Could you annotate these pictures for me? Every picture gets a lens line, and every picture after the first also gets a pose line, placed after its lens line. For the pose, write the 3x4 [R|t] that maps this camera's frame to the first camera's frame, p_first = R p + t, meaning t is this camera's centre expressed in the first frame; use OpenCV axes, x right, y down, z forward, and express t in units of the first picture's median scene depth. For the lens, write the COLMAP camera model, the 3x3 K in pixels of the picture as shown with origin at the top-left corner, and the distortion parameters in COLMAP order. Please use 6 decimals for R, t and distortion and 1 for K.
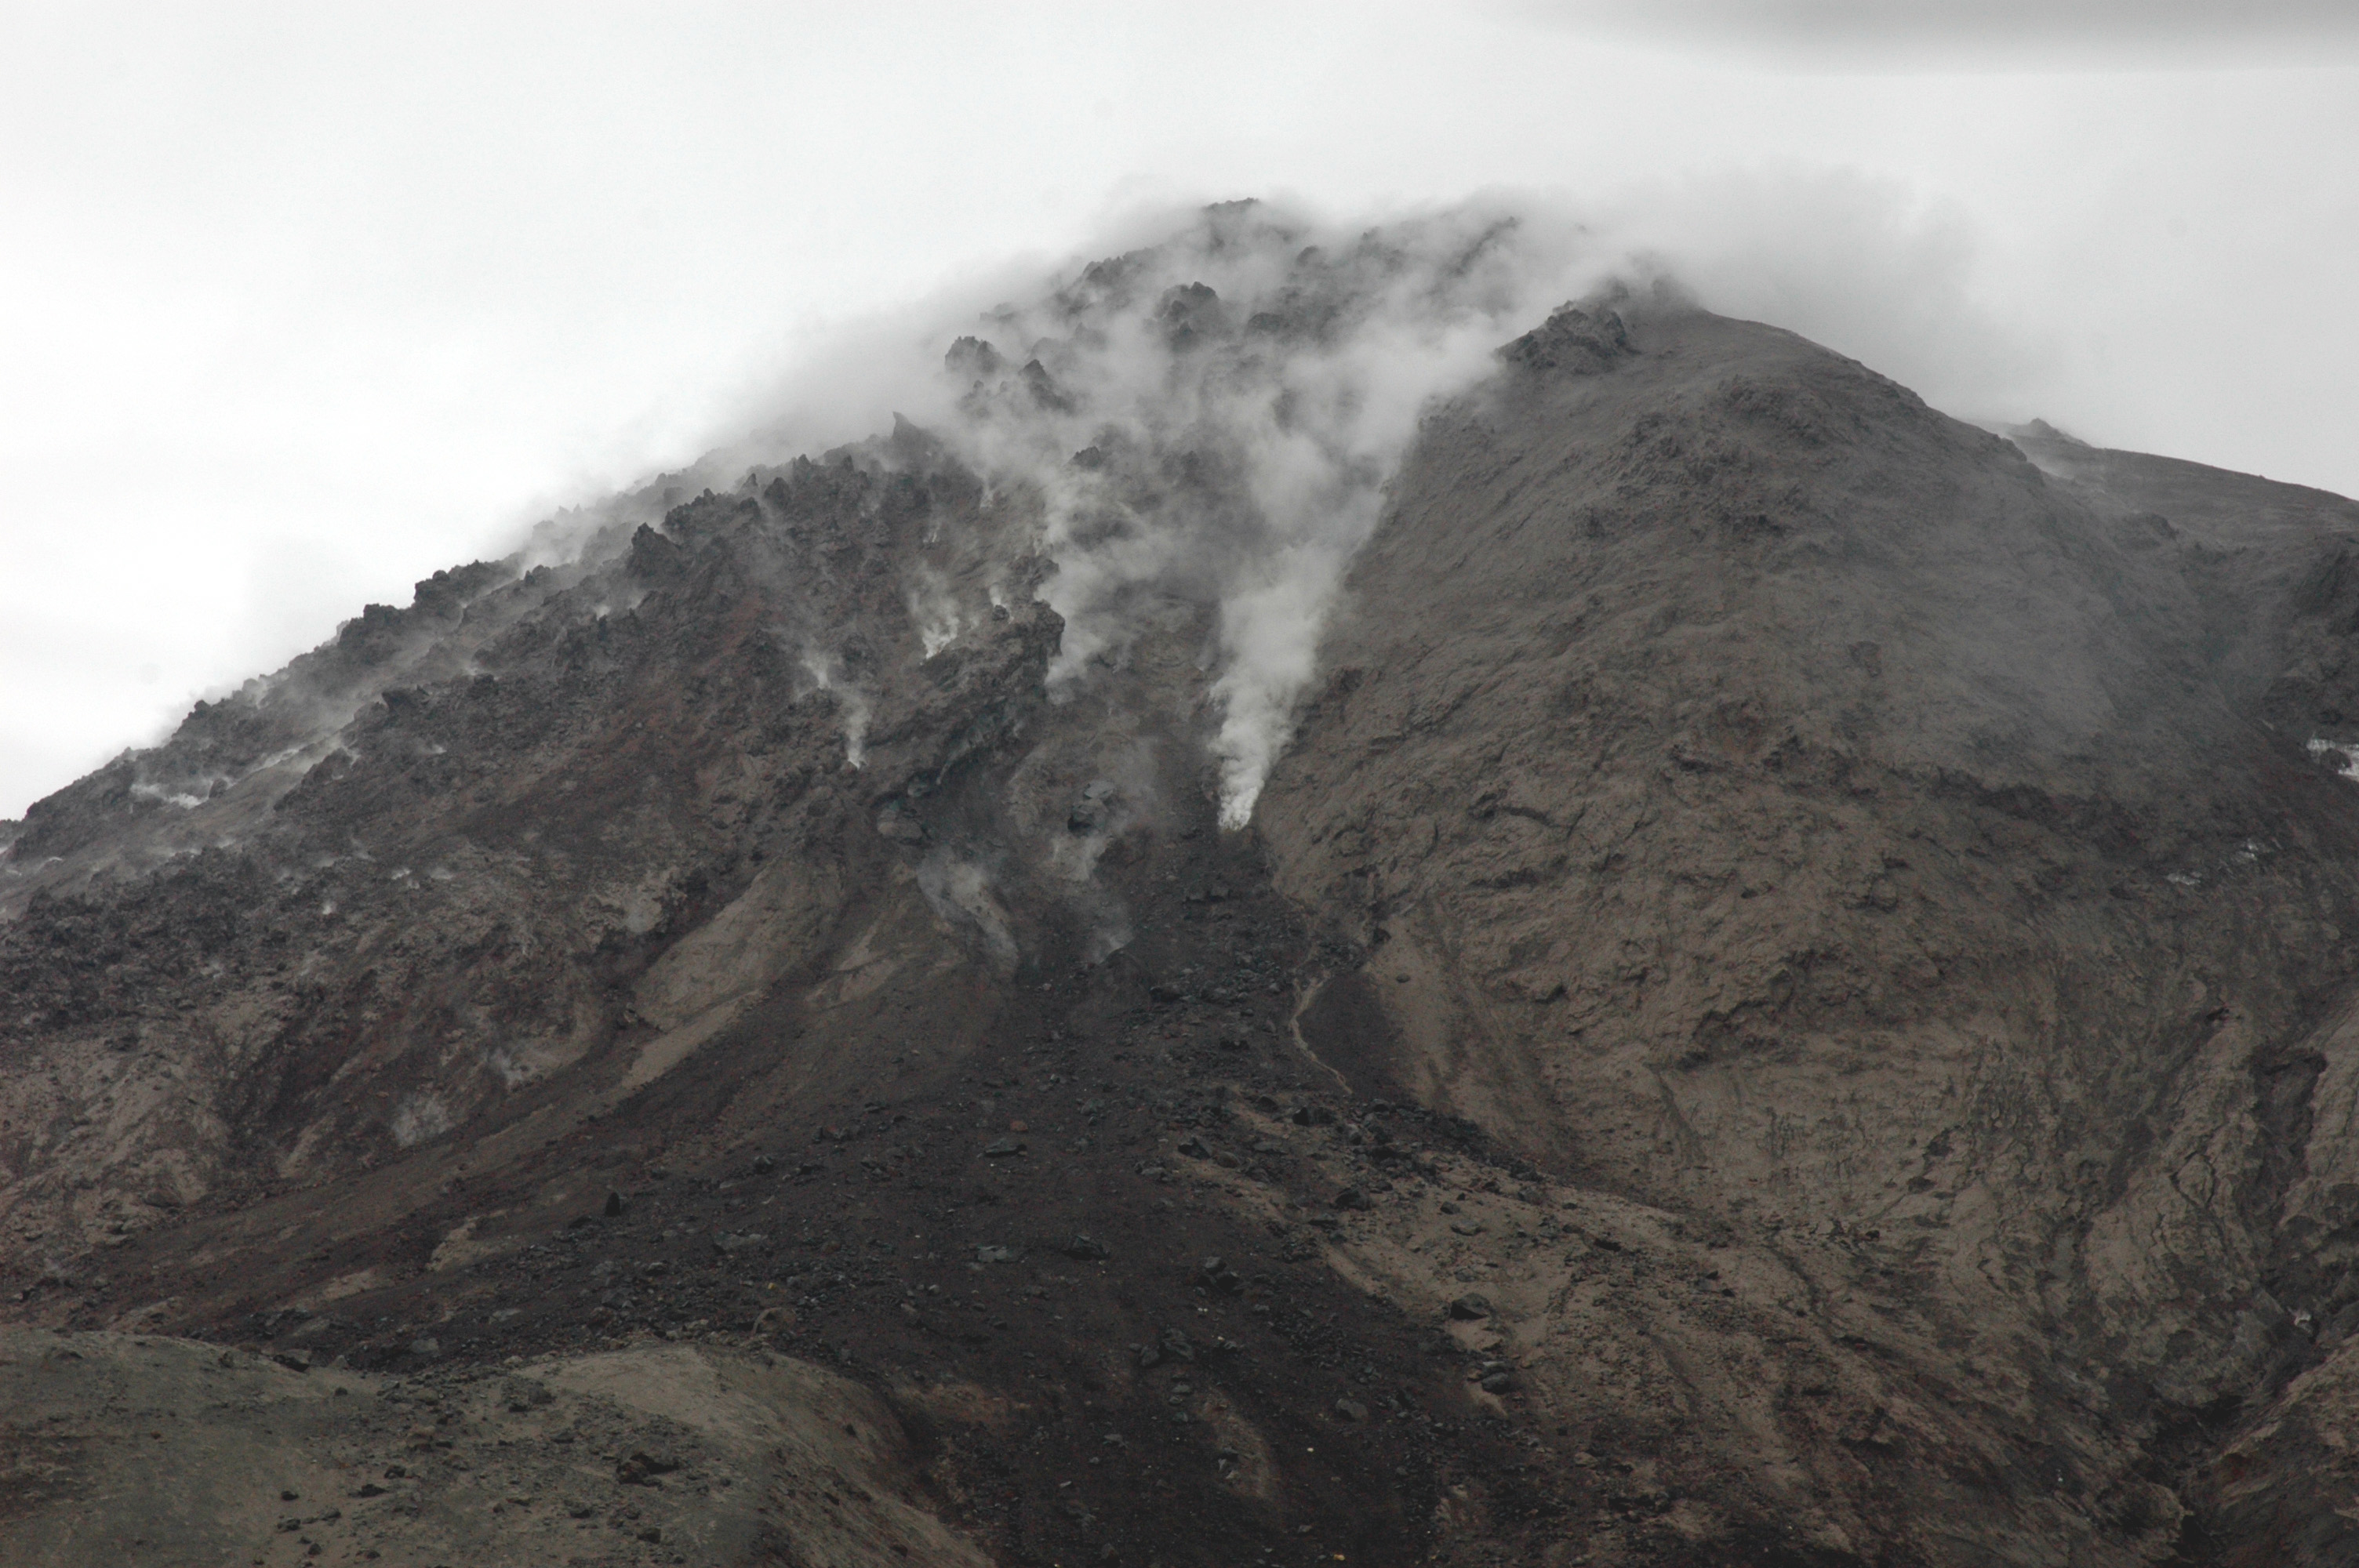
lens RADIAL K [[5796.3, 0, 1177.9], [0, 5796.3, 783.3], [0, 0, 1]] dist [0.127841, 0.000000]
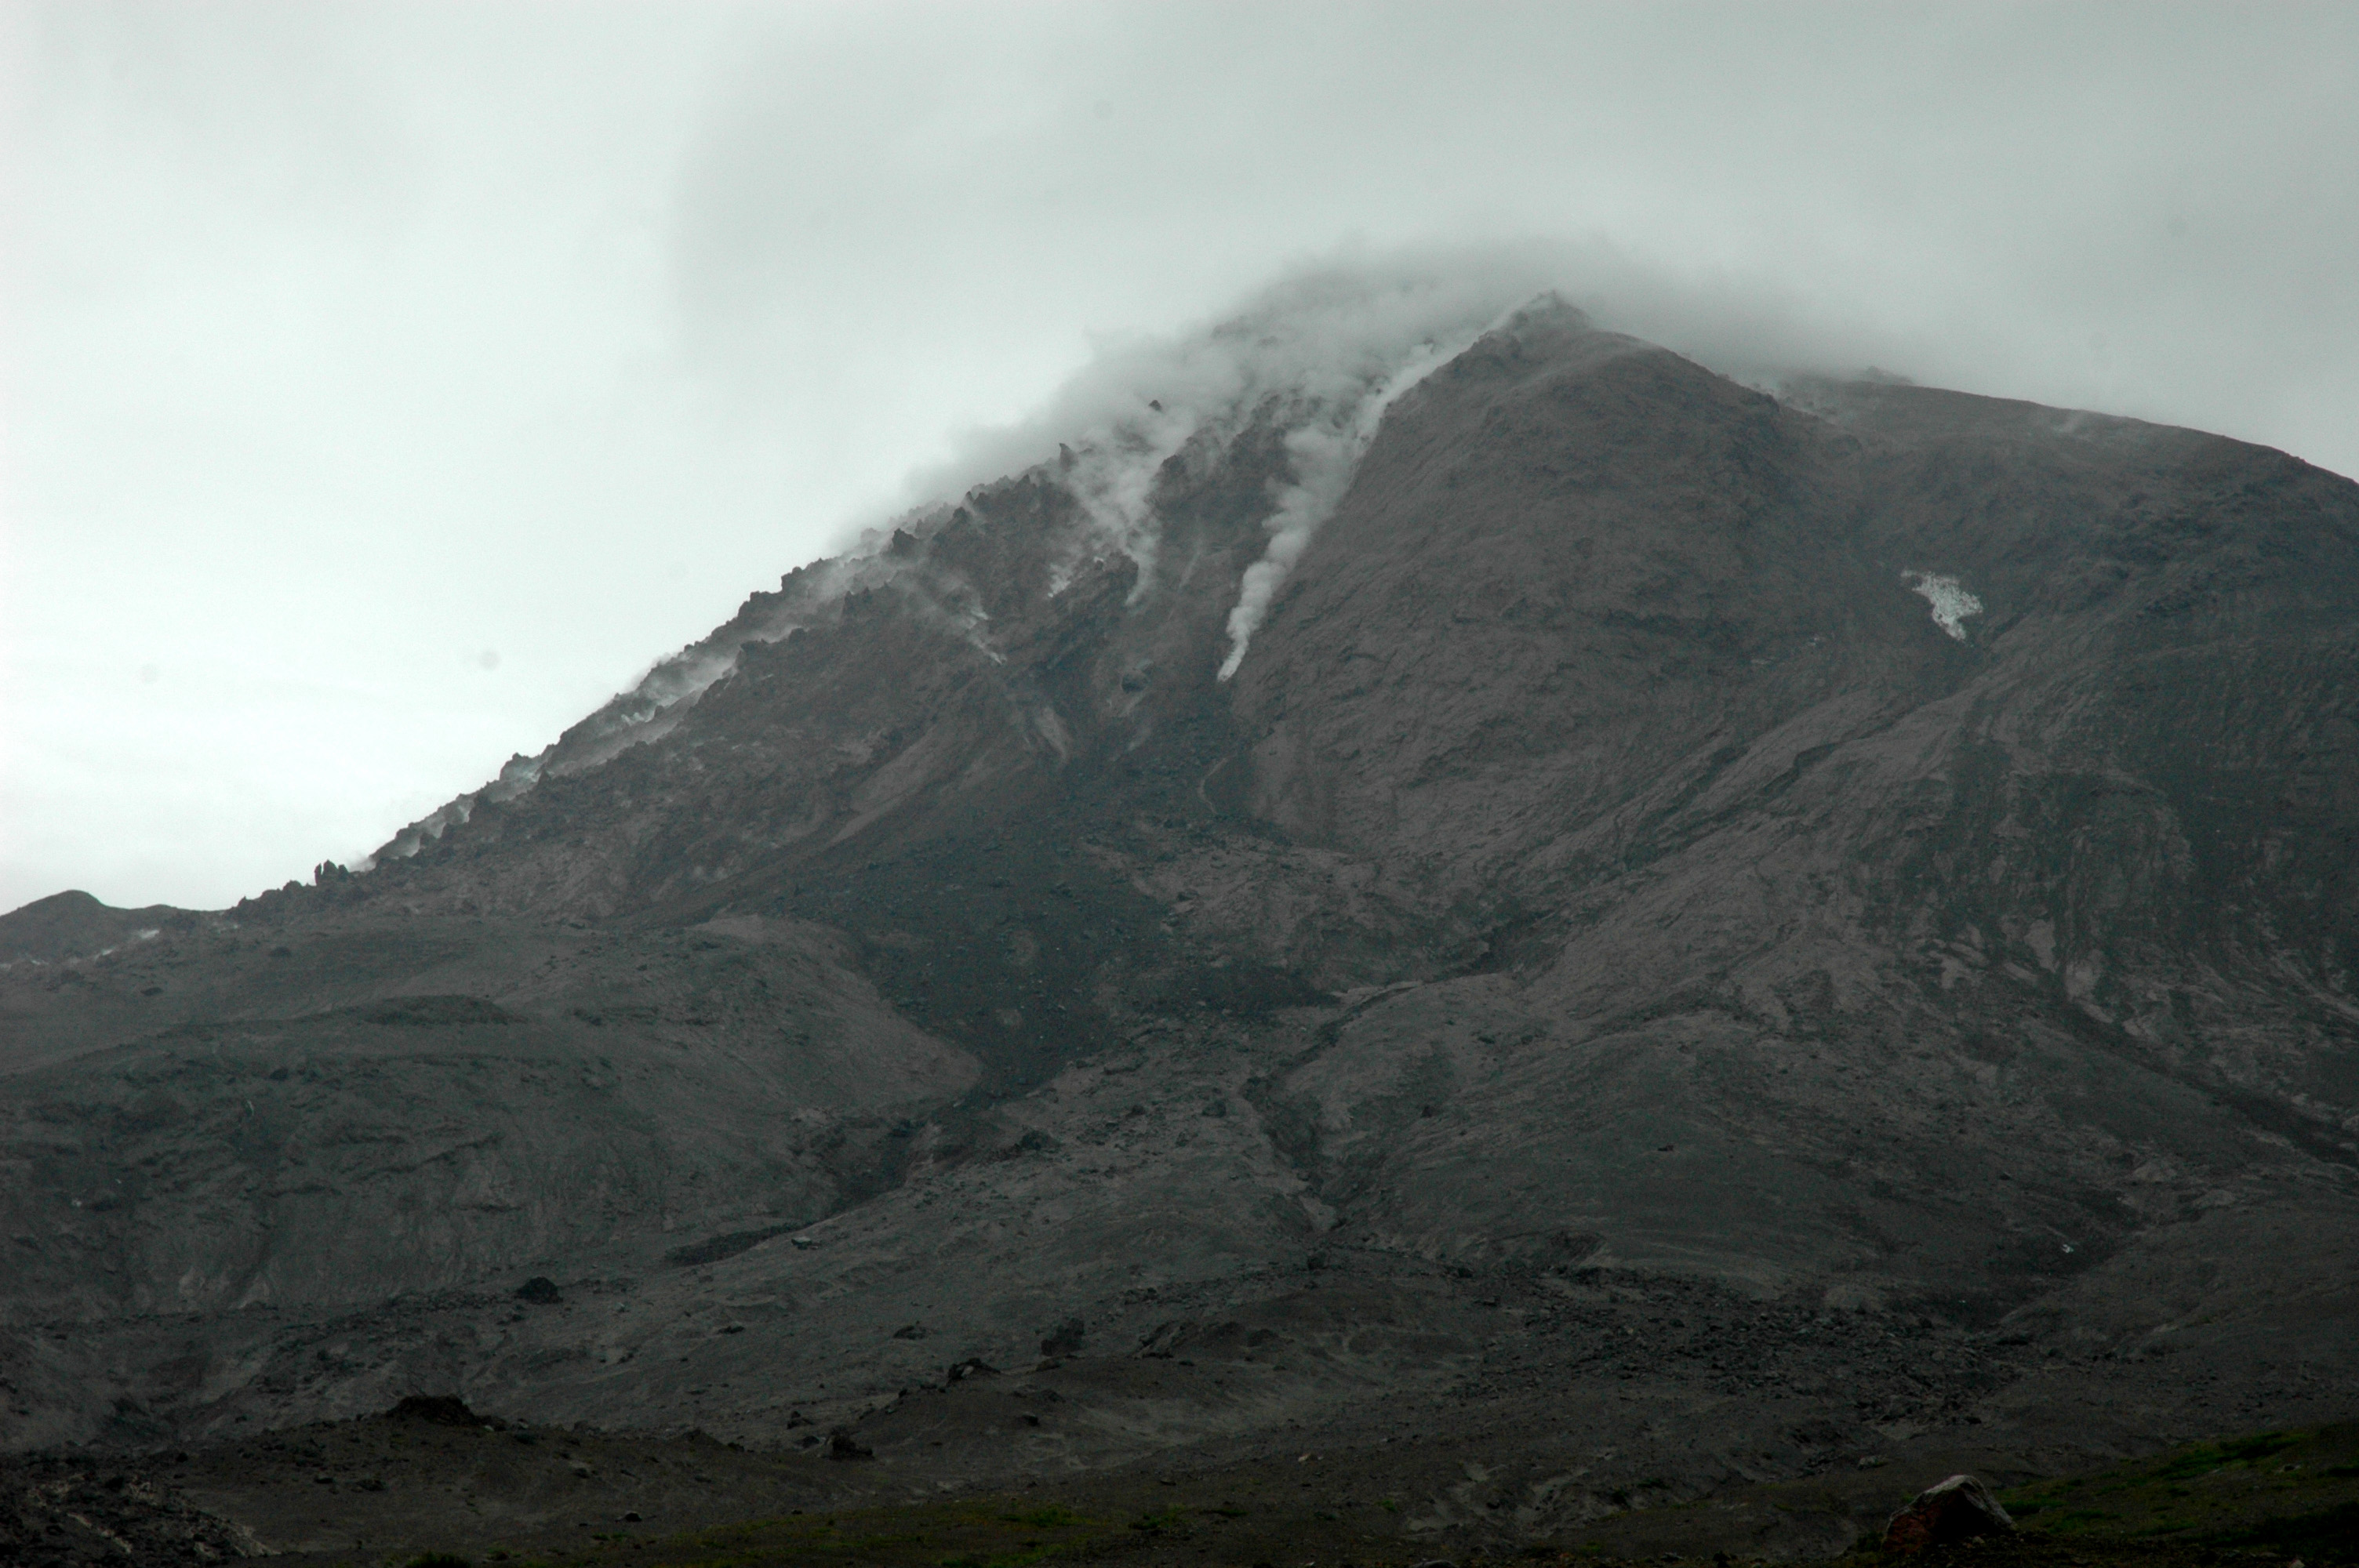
lens RADIAL K [[7104.6, 0, 1180.1], [0, 7104.6, 784.2], [0, 0, 1]] dist [-0.019083, 0.000000]
pose [[0.984414, -0.084382, -0.154301, 0.332580], [0.085404, 0.996346, -0.000008, 0.039010], [0.153738, -0.013170, 0.988024, -1.117570]]
